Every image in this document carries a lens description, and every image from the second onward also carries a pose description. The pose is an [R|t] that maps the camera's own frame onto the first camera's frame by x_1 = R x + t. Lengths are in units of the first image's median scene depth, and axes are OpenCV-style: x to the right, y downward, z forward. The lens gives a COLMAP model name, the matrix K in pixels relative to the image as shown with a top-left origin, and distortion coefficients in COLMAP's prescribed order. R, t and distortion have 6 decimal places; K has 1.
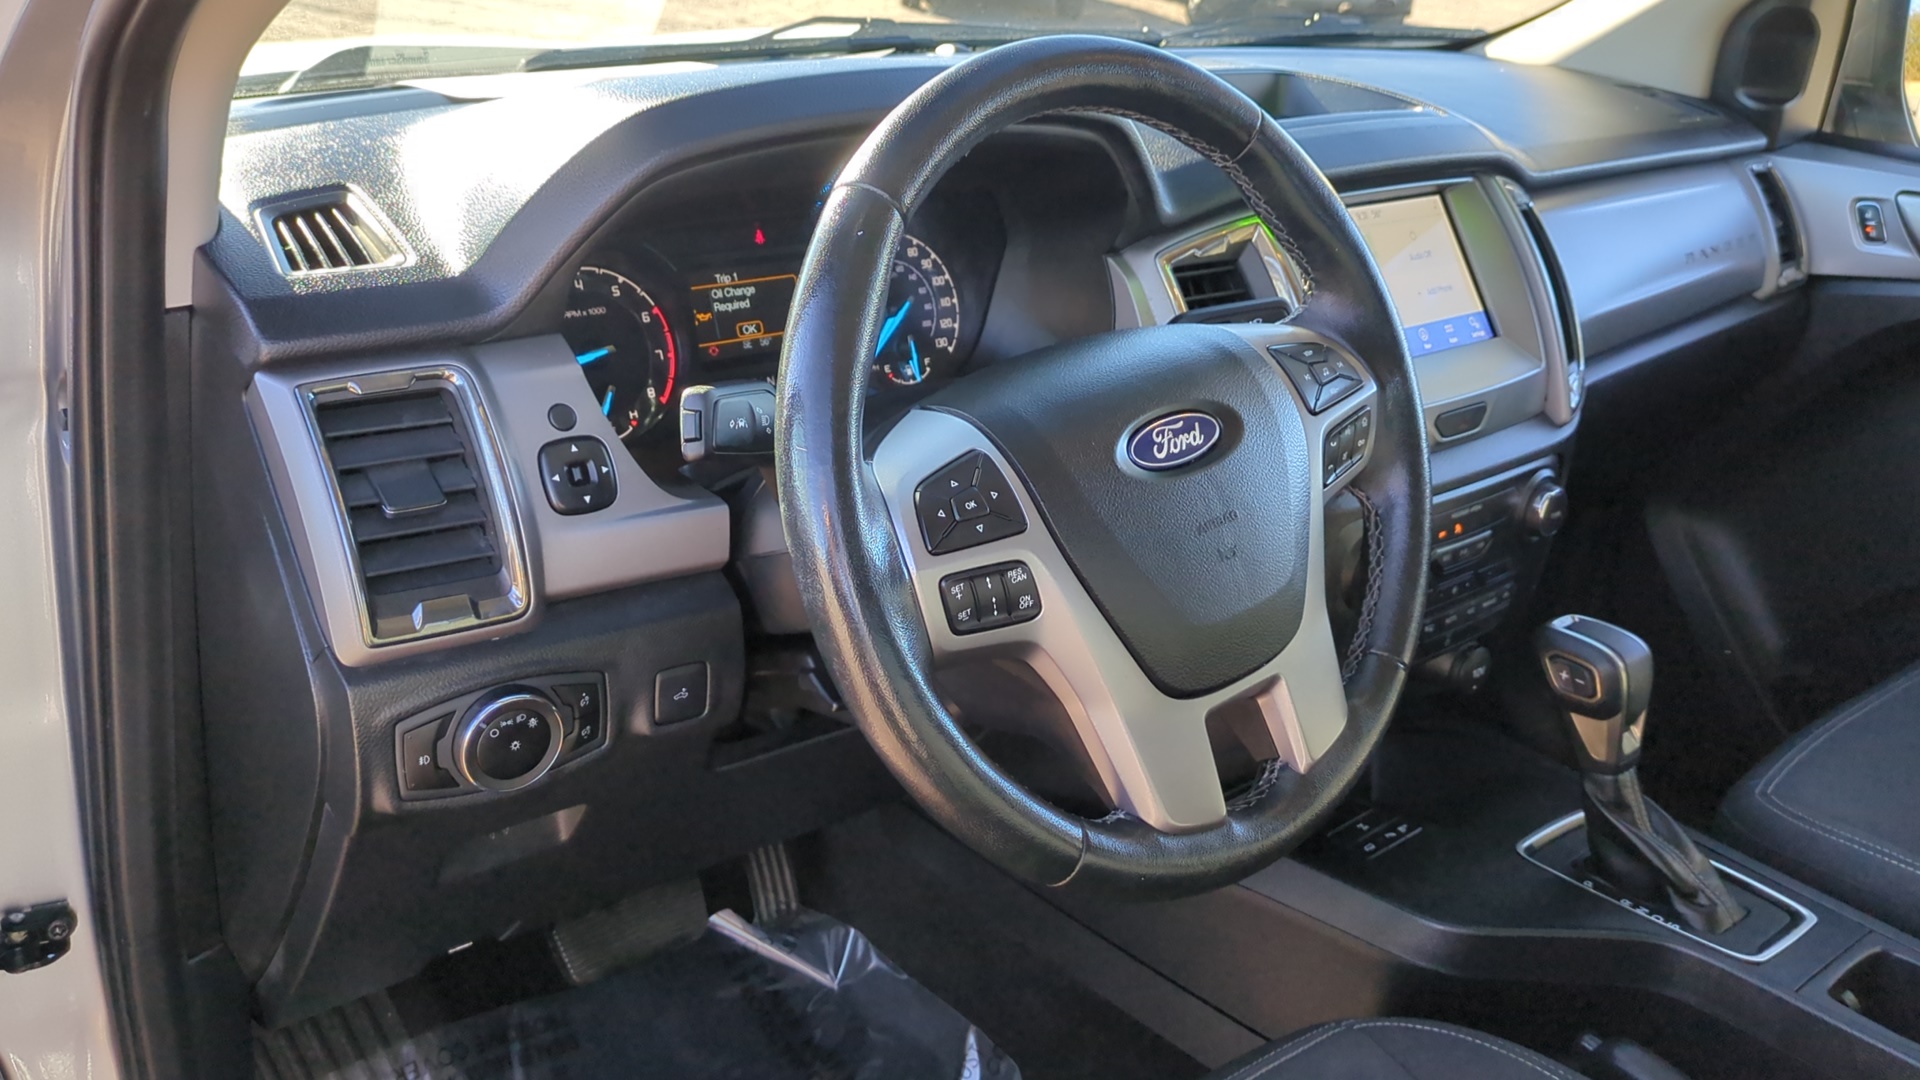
lens RADIAL K [[1645.7, 0, 967.7], [0, 1645.7, 554.1], [0, 0, 1]] dist [0.064327, -0.086623]
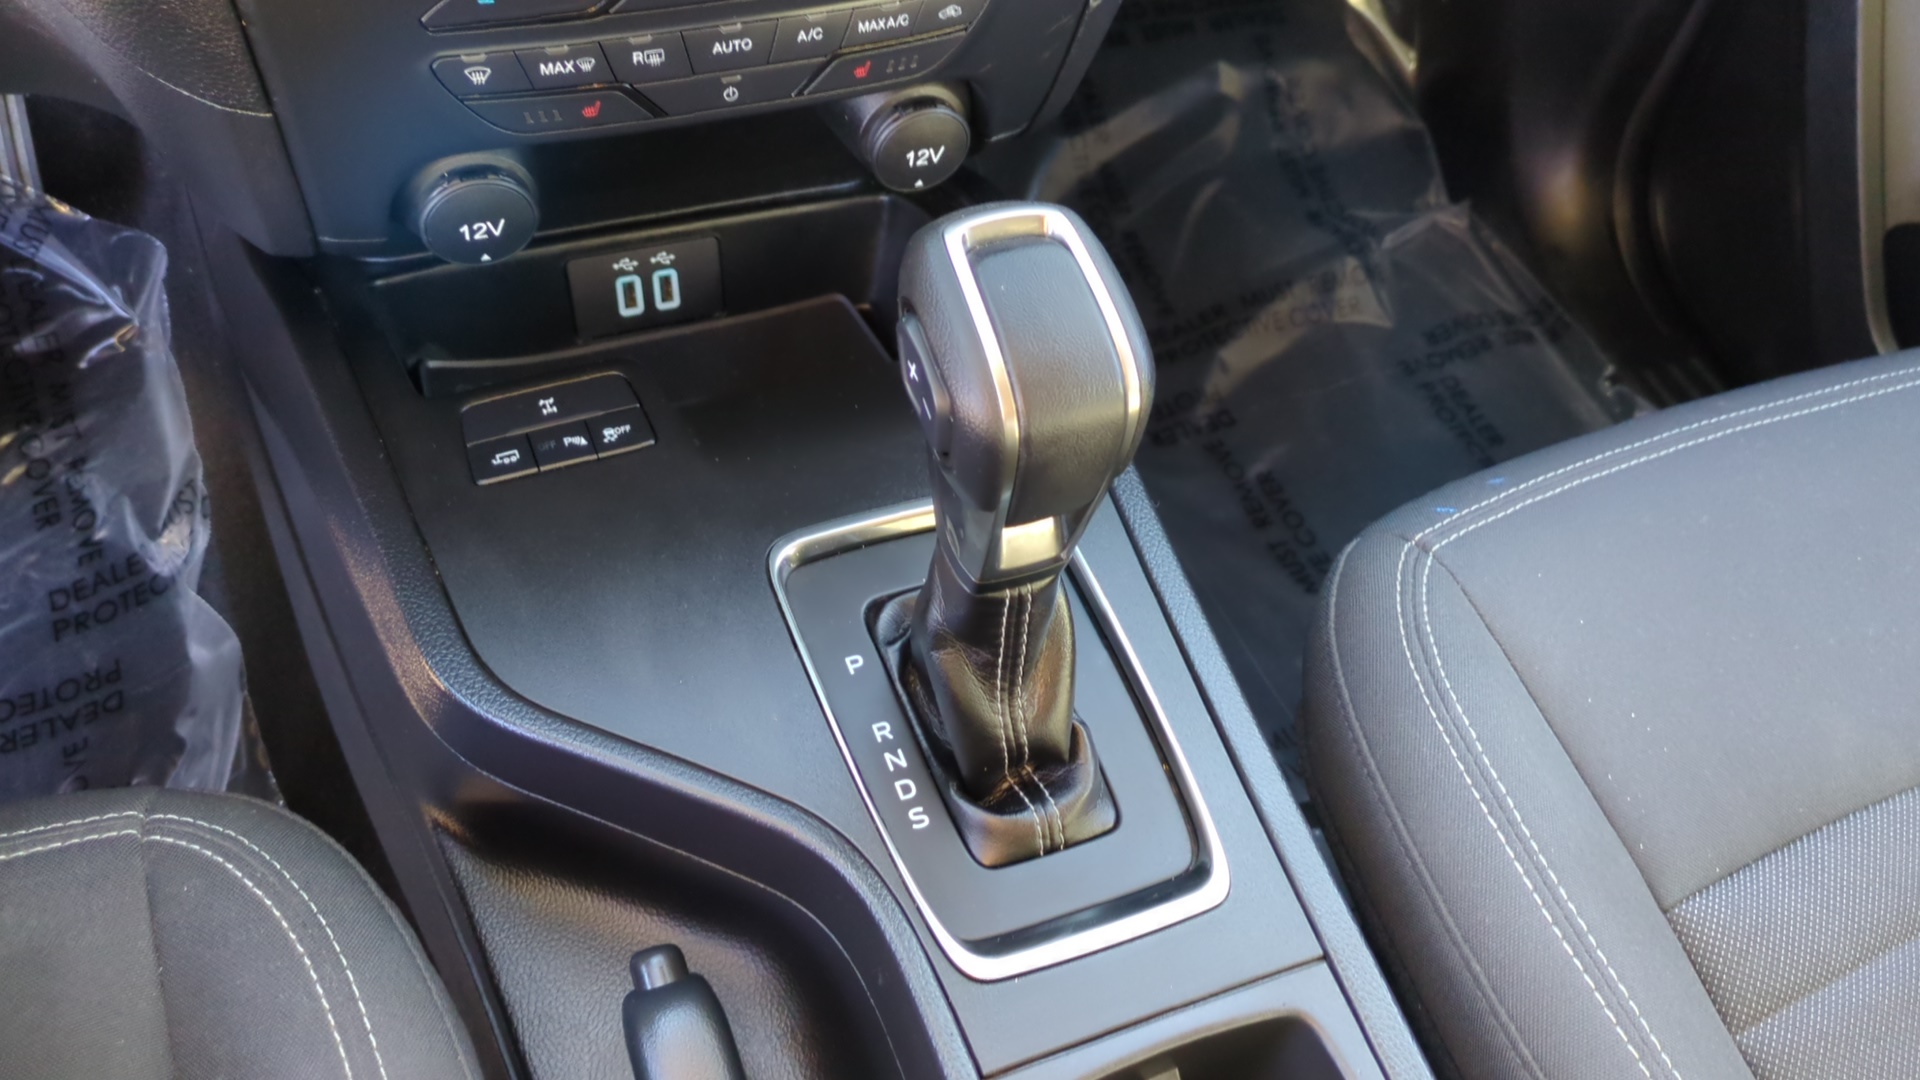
lens RADIAL K [[1645.7, 0, 971.6], [0, 1645.7, 512.3], [0, 0, 1]] dist [0.064327, -0.086623]
pose [[0.948025, 0.290737, -0.129305, 0.564748], [-0.197512, 0.856290, 0.477239, -0.095256], [0.249474, -0.426896, 0.869208, 0.751404]]
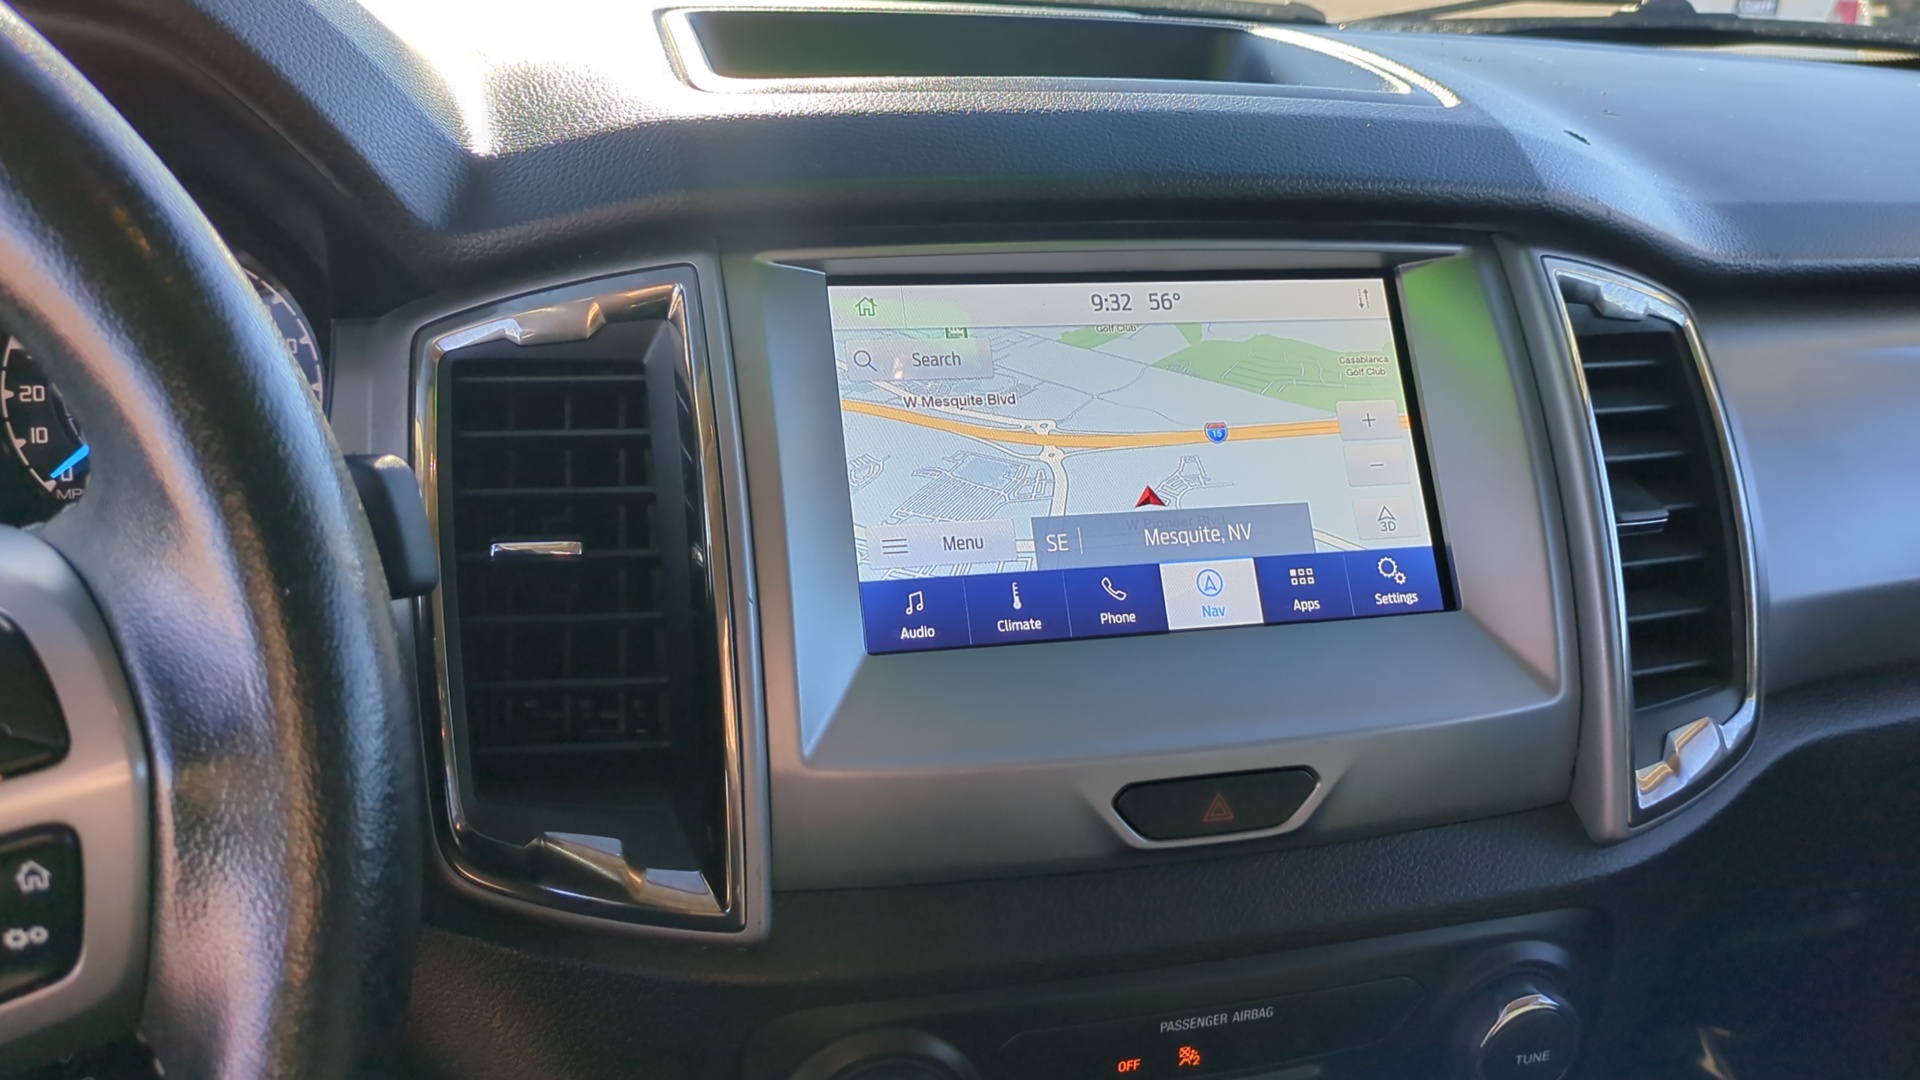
lens RADIAL K [[1645.7, 0, 966.7], [0, 1645.7, 548.7], [0, 0, 1]] dist [0.064327, -0.086623]
pose [[0.907716, 0.143663, -0.394224, 0.486235], [-0.163540, 0.986389, -0.017099, -0.155649], [0.386402, 0.079992, 0.918855, 0.725317]]
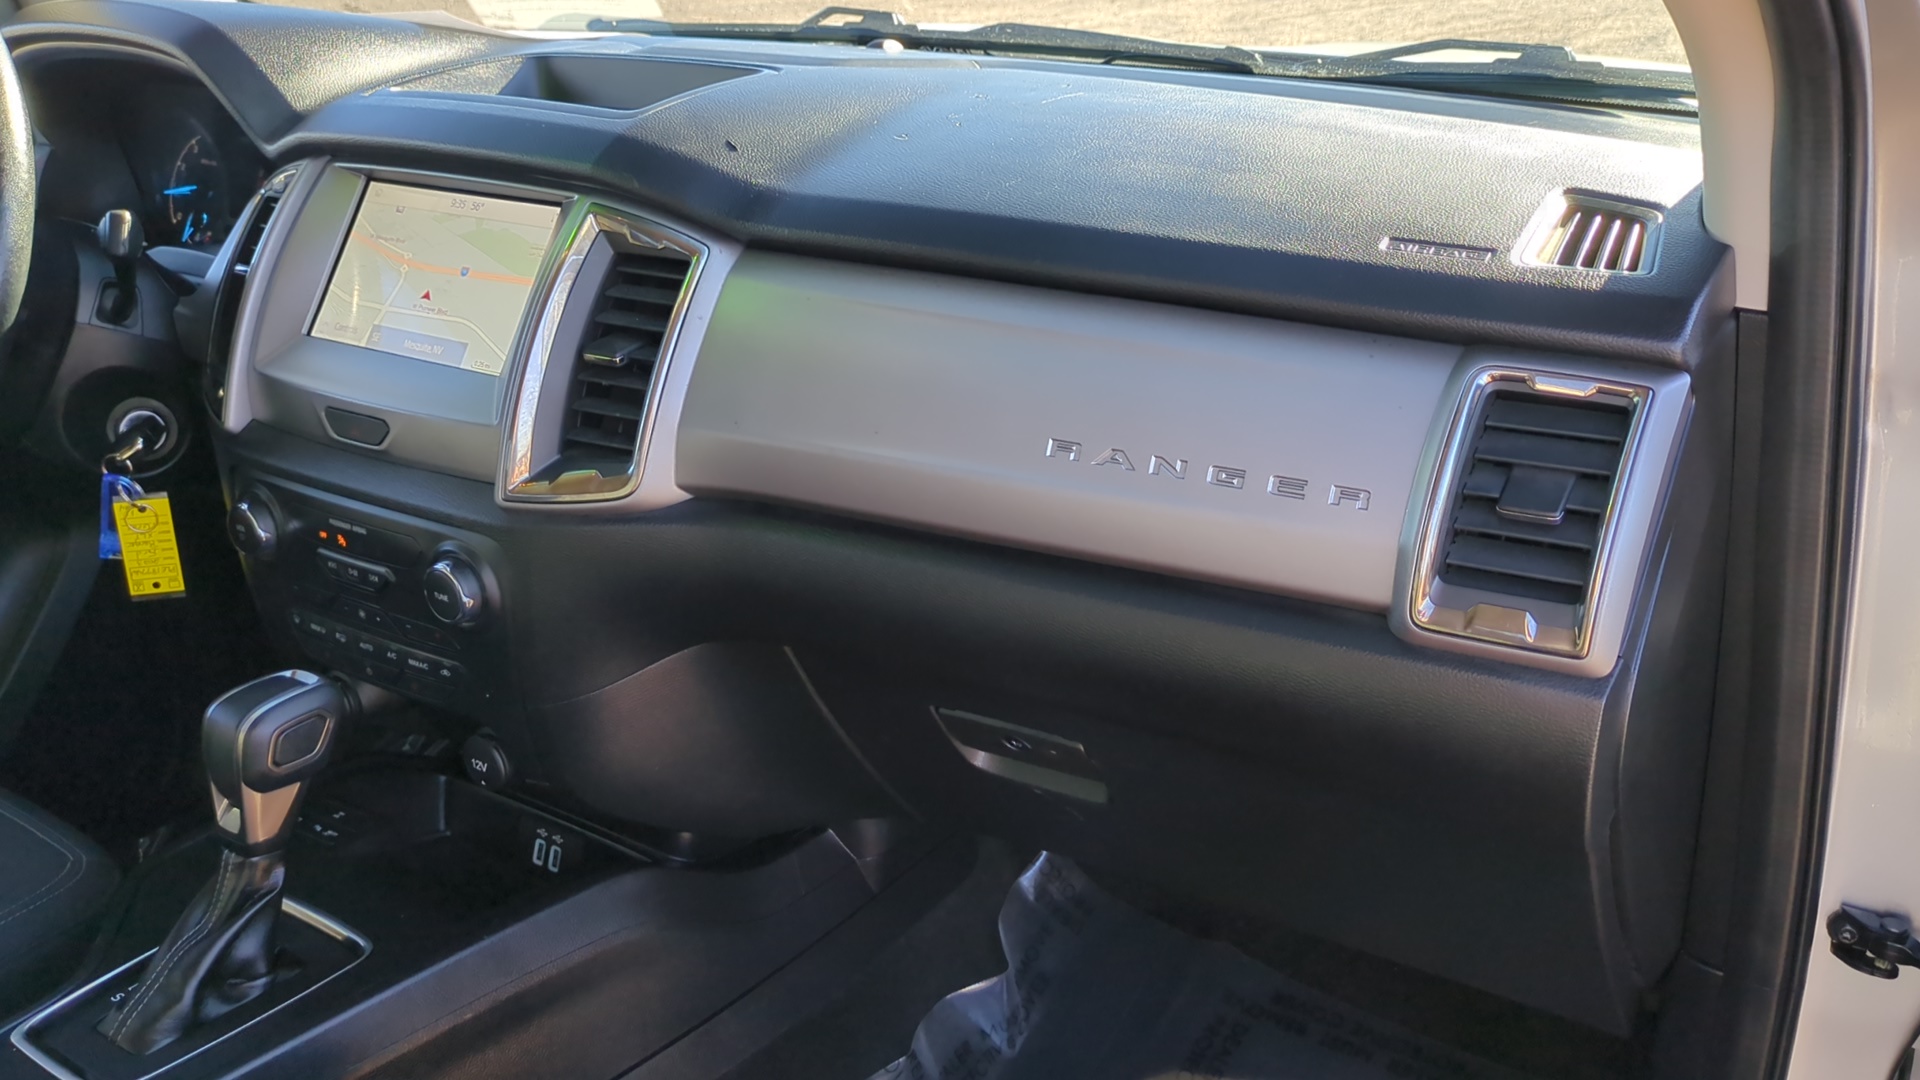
lens RADIAL K [[1645.7, 0, 984.2], [0, 1645.7, 538.9], [0, 0, 1]] dist [0.064327, -0.086623]
pose [[0.266787, 0.307248, -0.913468, 1.525585], [-0.347399, 0.914760, 0.206221, -0.408154], [0.898965, 0.262321, 0.350784, 1.238129]]
